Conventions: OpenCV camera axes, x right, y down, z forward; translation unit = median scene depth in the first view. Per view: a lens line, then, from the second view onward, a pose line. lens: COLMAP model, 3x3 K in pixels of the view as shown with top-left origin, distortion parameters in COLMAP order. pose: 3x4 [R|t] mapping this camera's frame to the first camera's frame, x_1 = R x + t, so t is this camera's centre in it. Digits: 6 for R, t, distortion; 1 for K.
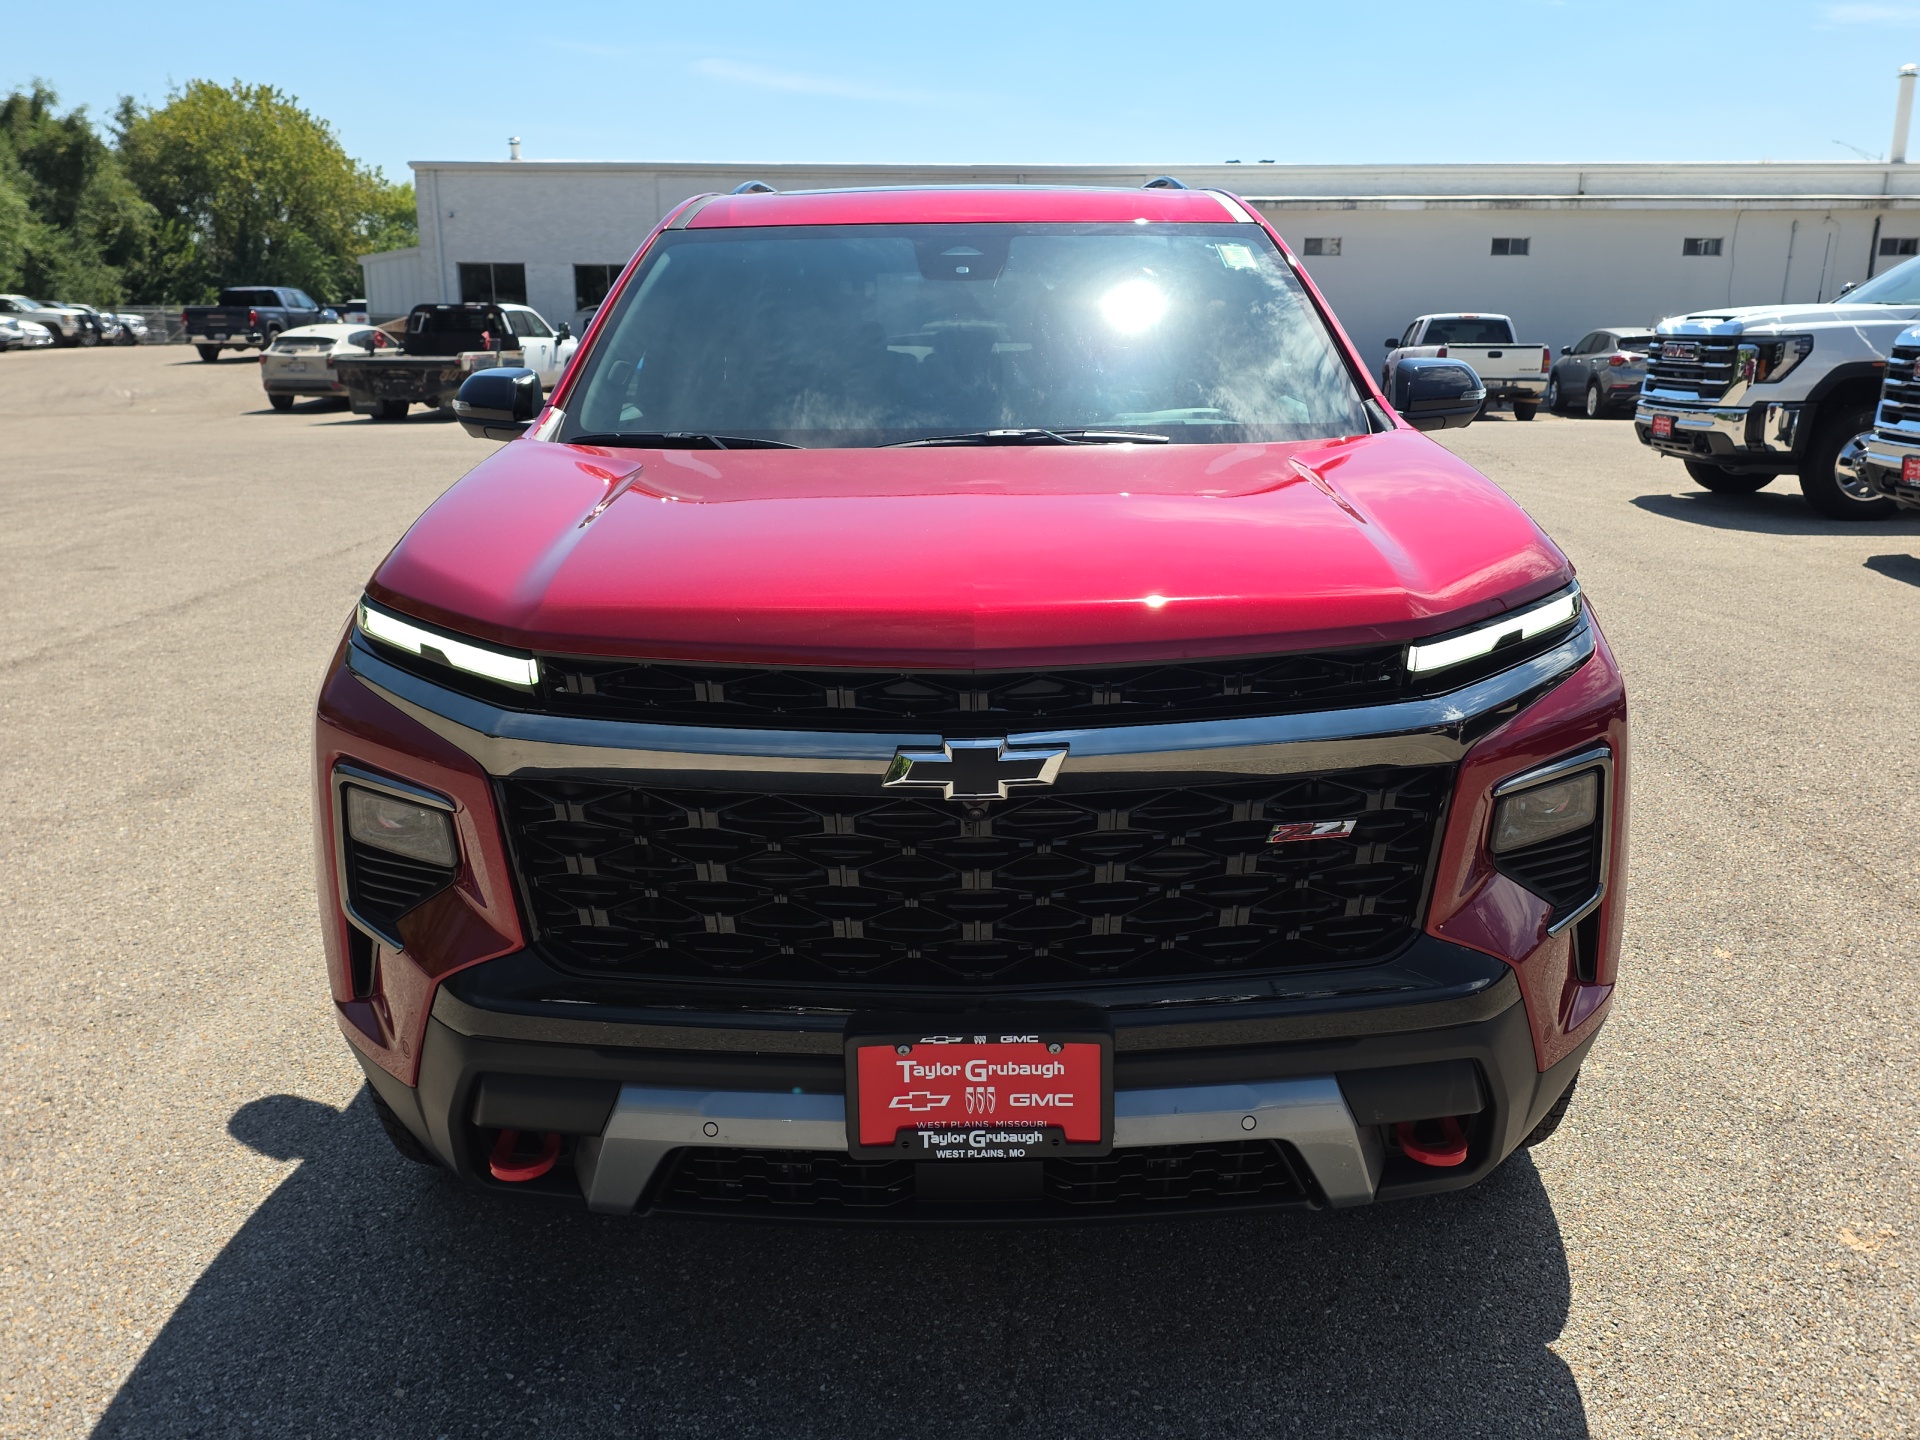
lens RADIAL K [[1596.3, 0, 961.9], [0, 1596.3, 708.0], [0, 0, 1]] dist [0.087165, -0.101365]
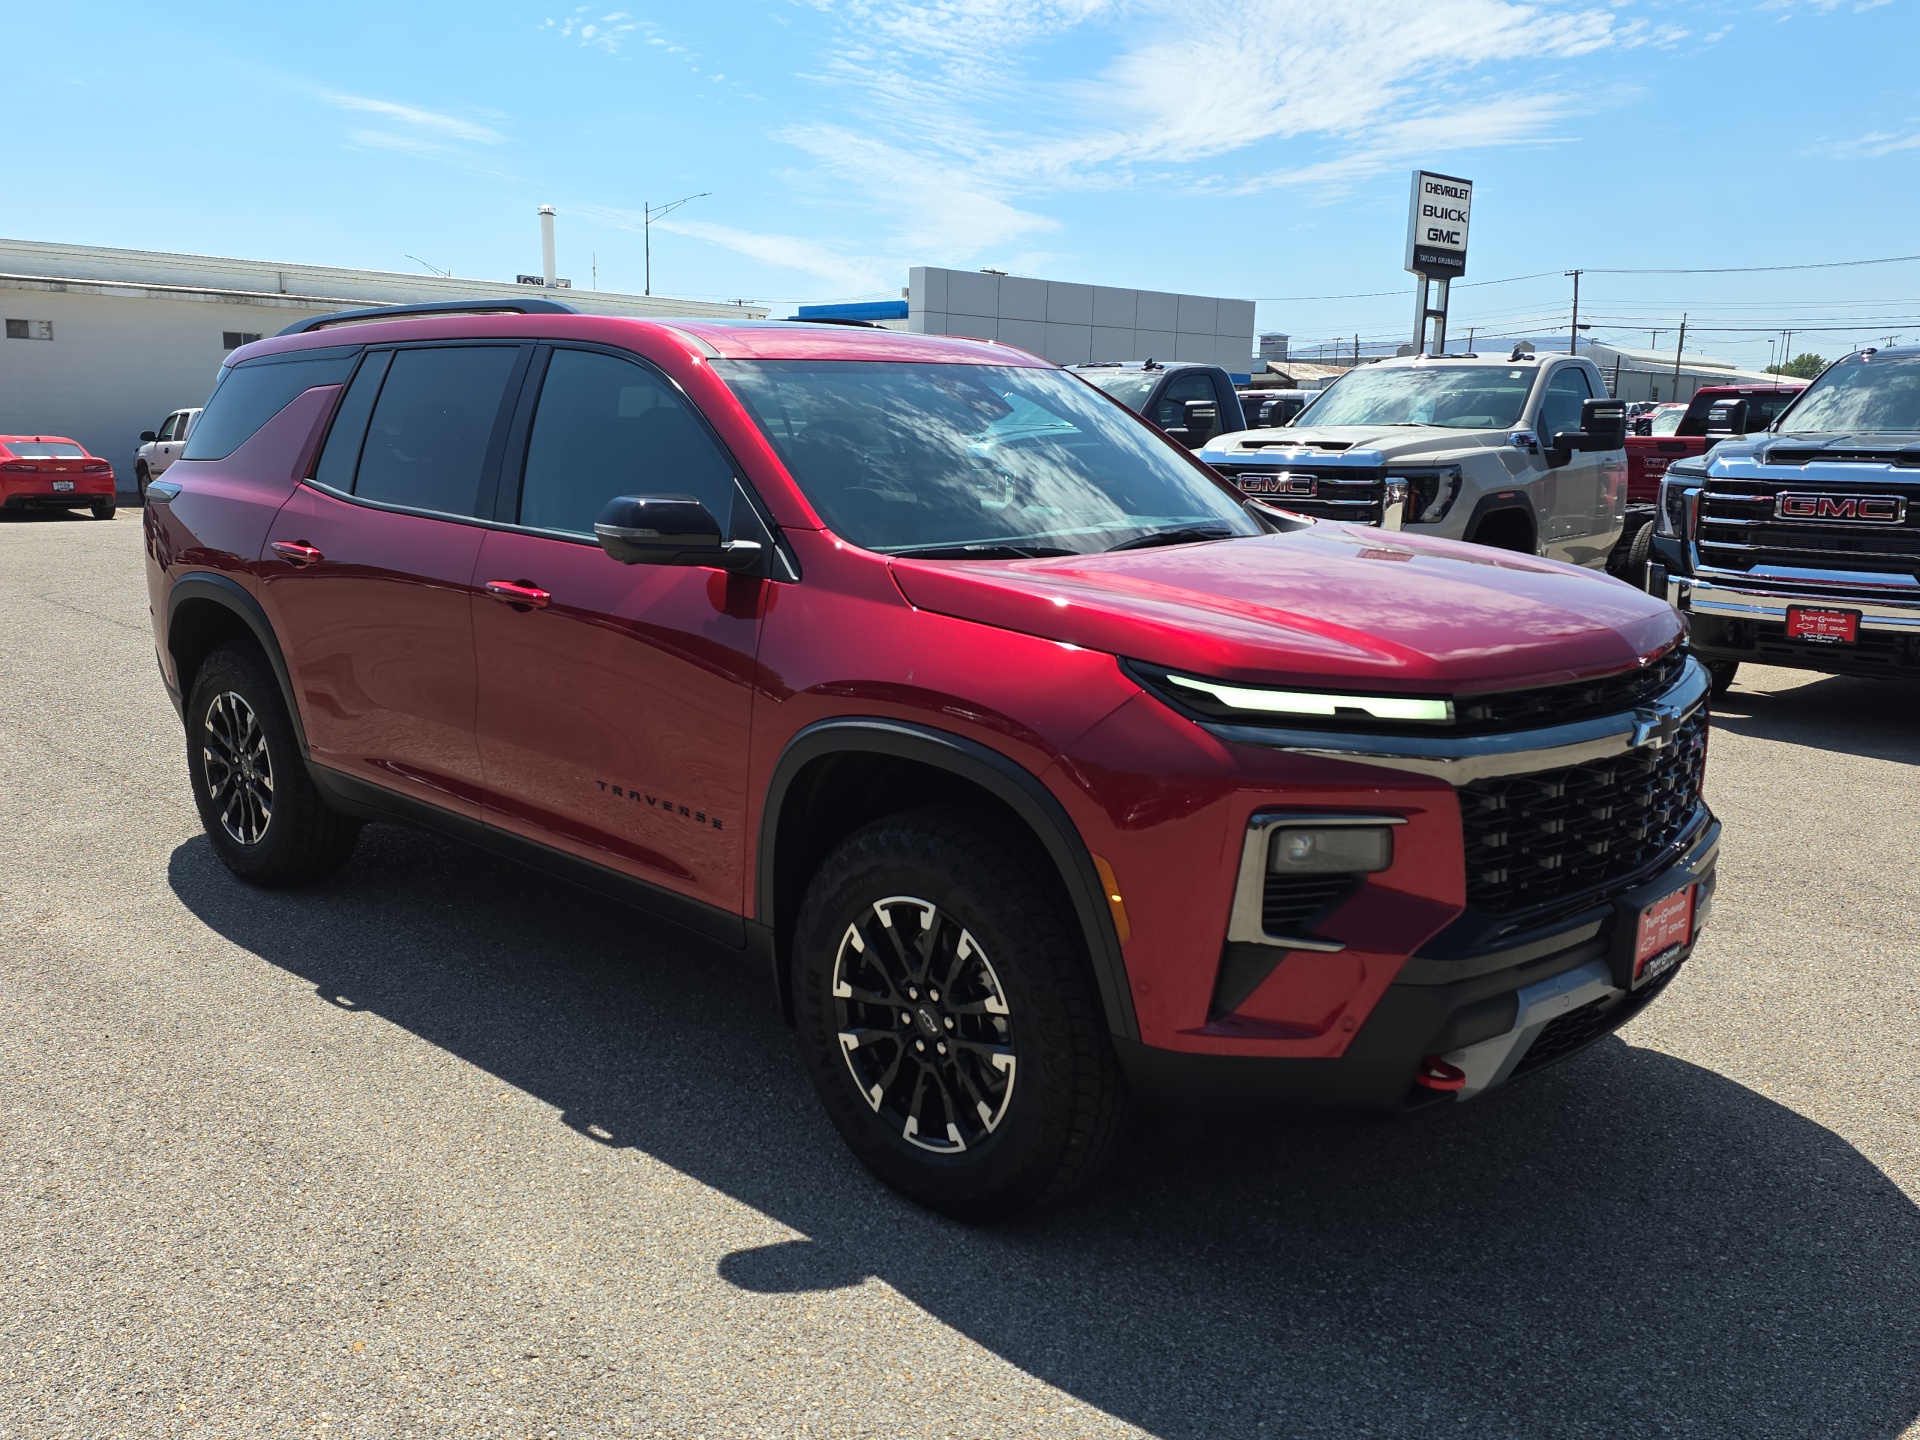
lens RADIAL K [[1596.3, 0, 977.6], [0, 1596.3, 708.7], [0, 0, 1]] dist [0.087165, -0.101365]
pose [[0.684514, -0.120563, 0.718961, -1.579779], [0.159840, 0.987053, 0.013338, -0.109478], [-0.711260, 0.105788, 0.694923, 0.337434]]
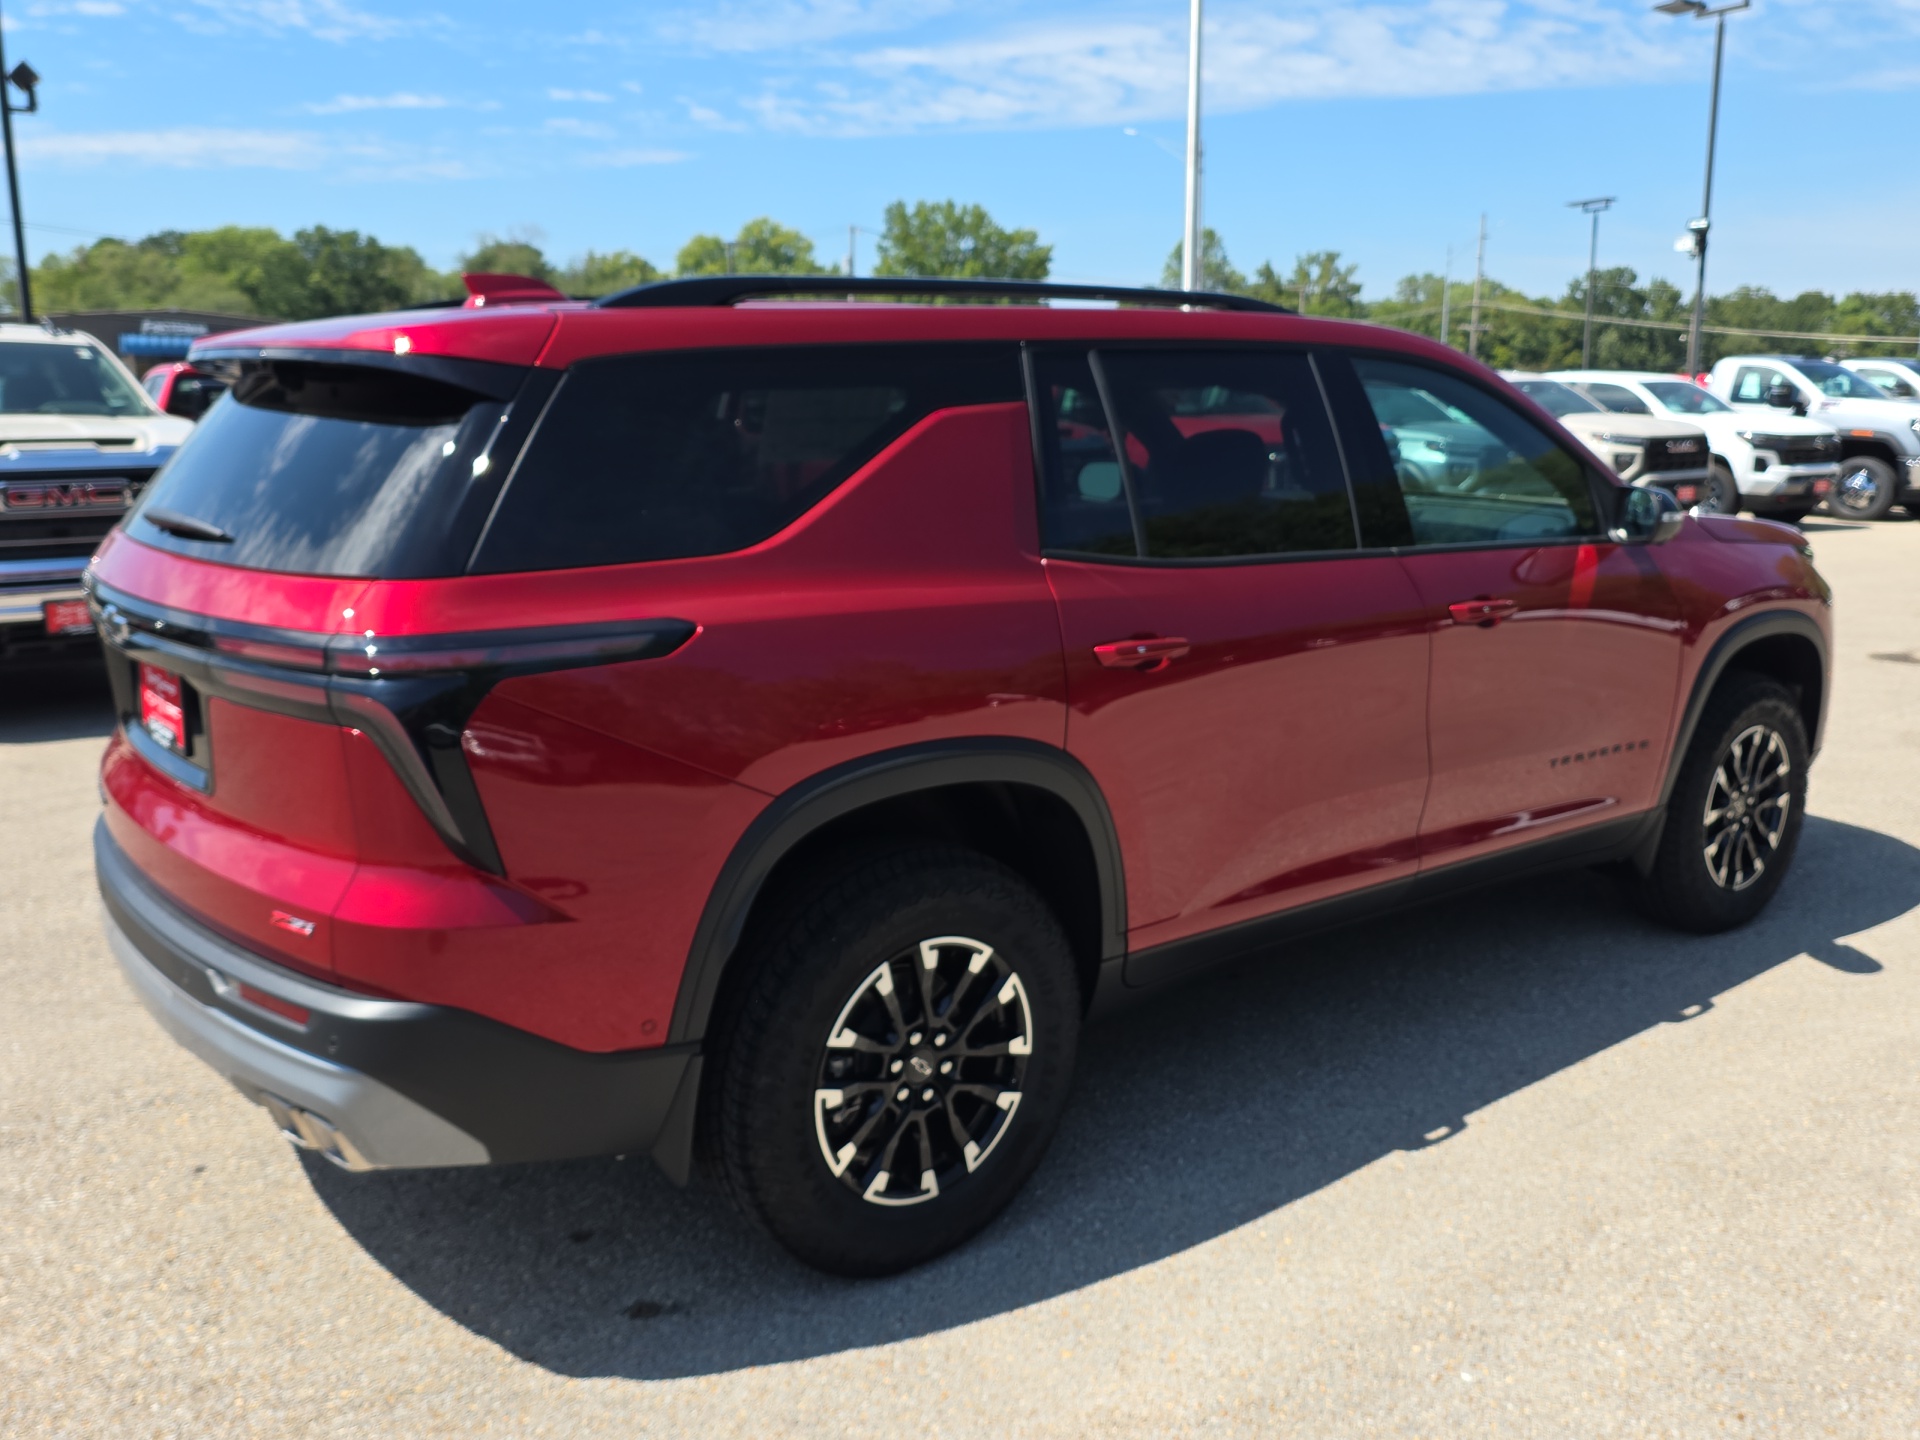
lens RADIAL K [[1596.3, 0, 958.2], [0, 1596.3, 731.5], [0, 0, 1]] dist [0.087165, -0.101365]
pose [[-0.621301, -0.156390, 0.767807, -1.635141], [0.192833, 0.919229, 0.343270, -1.021283], [-0.759474, 0.361332, -0.540960, 3.920188]]
